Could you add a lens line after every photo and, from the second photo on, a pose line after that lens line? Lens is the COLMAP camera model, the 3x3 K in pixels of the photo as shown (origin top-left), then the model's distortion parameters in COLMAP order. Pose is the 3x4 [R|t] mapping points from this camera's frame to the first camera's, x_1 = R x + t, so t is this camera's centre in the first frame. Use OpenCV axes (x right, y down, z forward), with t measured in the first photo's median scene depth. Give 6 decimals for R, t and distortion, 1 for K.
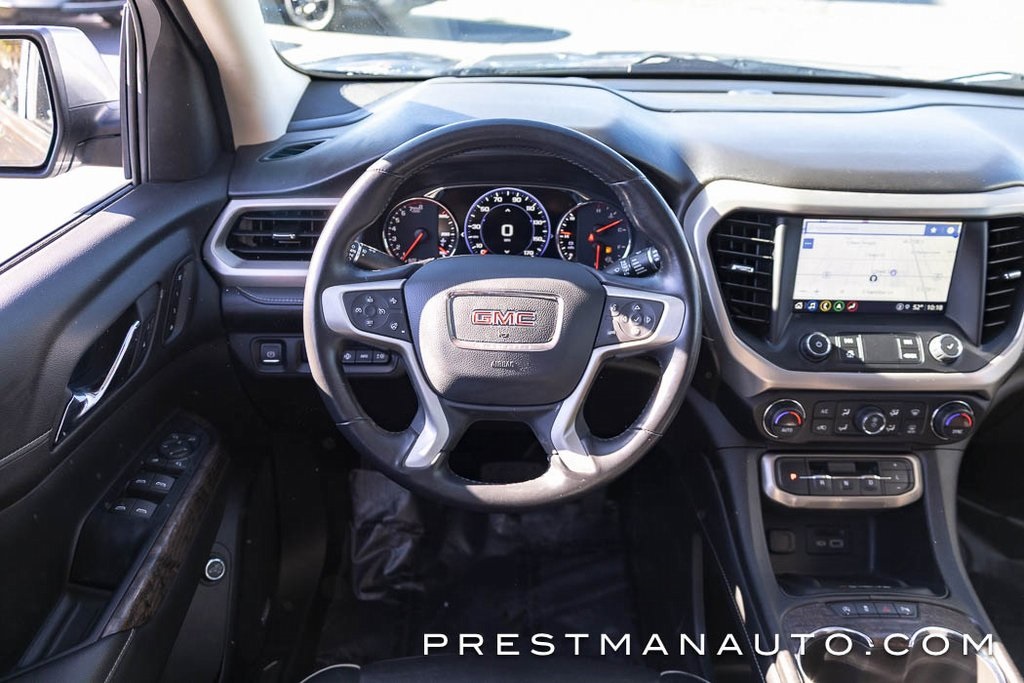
lens RADIAL K [[840.7, 0, 518.7], [0, 840.7, 342.1], [0, 0, 1]] dist [-0.013407, 0.006519]
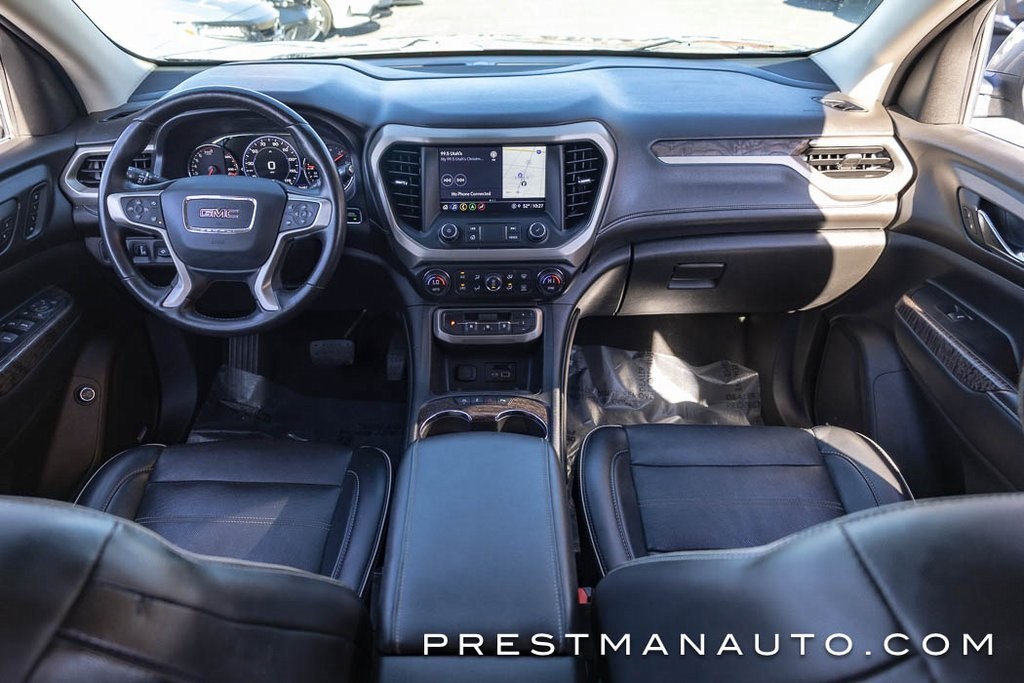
lens RADIAL K [[736.4, 0, 475.8], [0, 736.4, 340.5], [0, 0, 1]] dist [0.012377, 0.015934]
pose [[0.998596, -0.018777, -0.049526, 0.429153], [0.021235, 0.998545, 0.049570, 0.125507], [0.048524, -0.050553, 0.997542, -0.314376]]
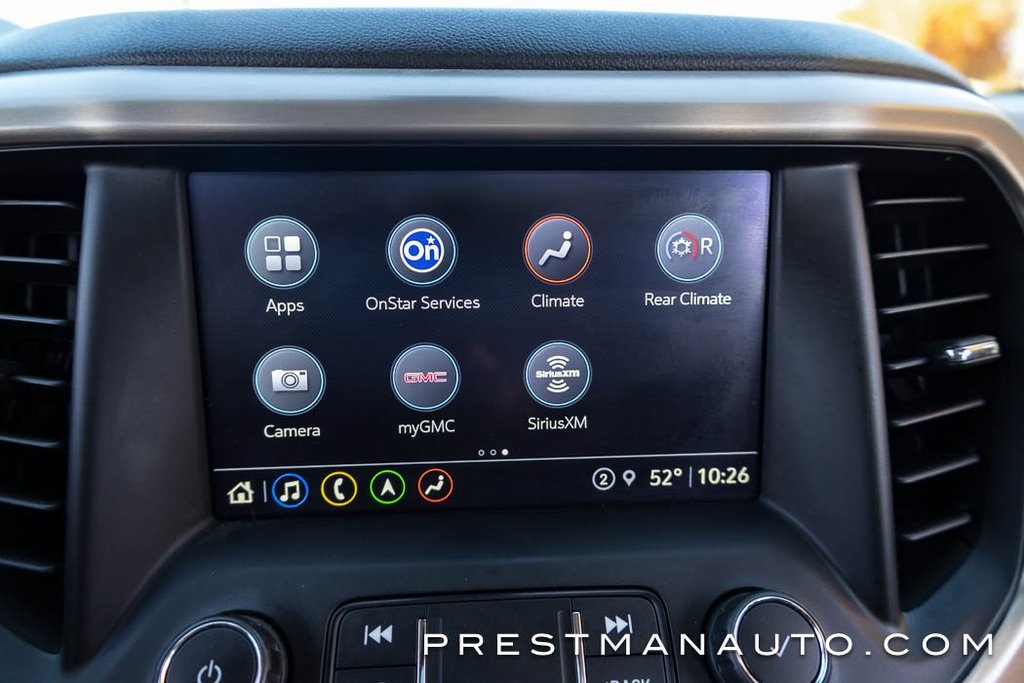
lens RADIAL K [[712.5, 0, 520.6], [0, 712.5, 342.1], [0, 0, 1]] dist [0.024184, 0.000632]
pose [[0.998442, -0.039668, 0.039245, 0.401355], [0.046691, 0.979033, -0.198277, -0.039302], [-0.030557, 0.199800, 0.979360, 0.718270]]
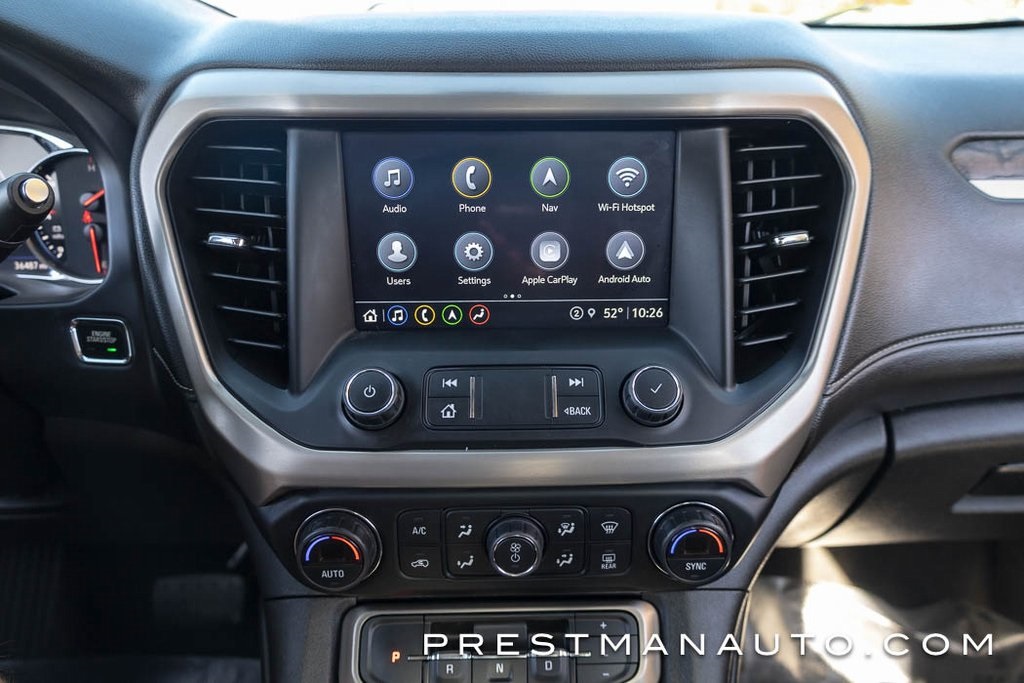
lens RADIAL K [[736.4, 0, 531.1], [0, 736.4, 350.2], [0, 0, 1]] dist [0.012377, 0.015934]
pose [[0.999585, -0.026797, -0.010574, 0.414346], [0.025942, 0.996920, -0.074015, 0.011488], [0.012524, 0.073710, 0.997201, 0.538892]]
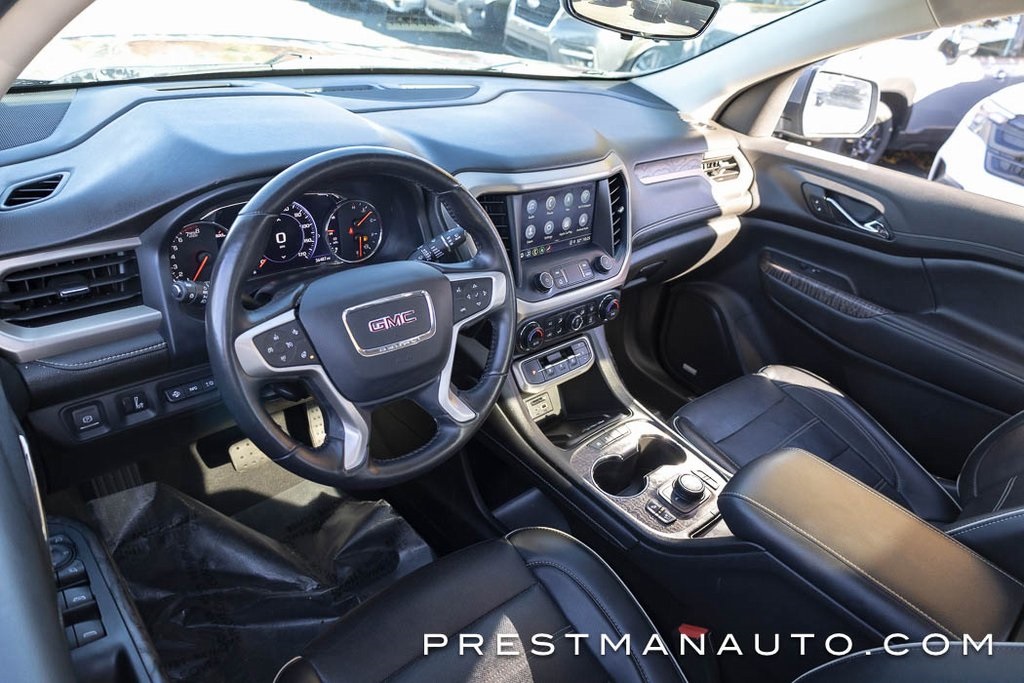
lens RADIAL K [[650.7, 0, 509.4], [0, 650.7, 347.8], [0, 0, 1]] dist [0.001061, 0.001053]
pose [[0.750232, -0.282701, 0.597689, -0.358642], [0.198159, 0.958566, 0.204657, -0.117042], [-0.630781, -0.035103, 0.775167, 0.157478]]
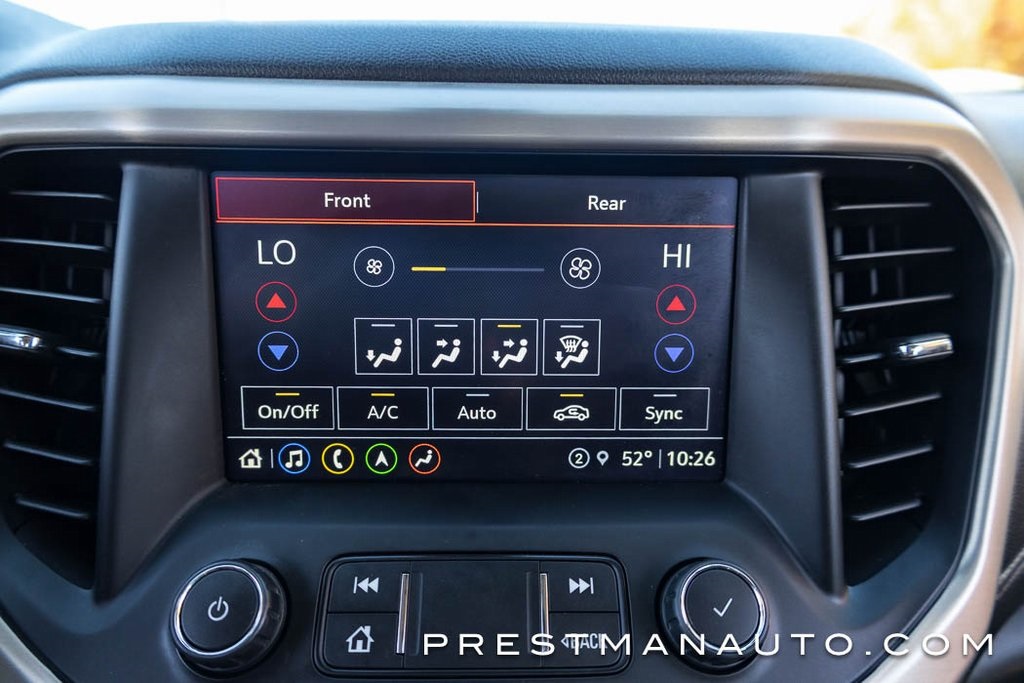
lens RADIAL K [[736.4, 0, 513.4], [0, 736.4, 339.3], [0, 0, 1]] dist [0.012377, 0.015934]
pose [[0.999868, -0.014968, -0.006308, 0.415098], [0.013434, 0.980331, -0.196902, -0.030352], [0.009131, 0.196792, 0.980403, 0.689359]]
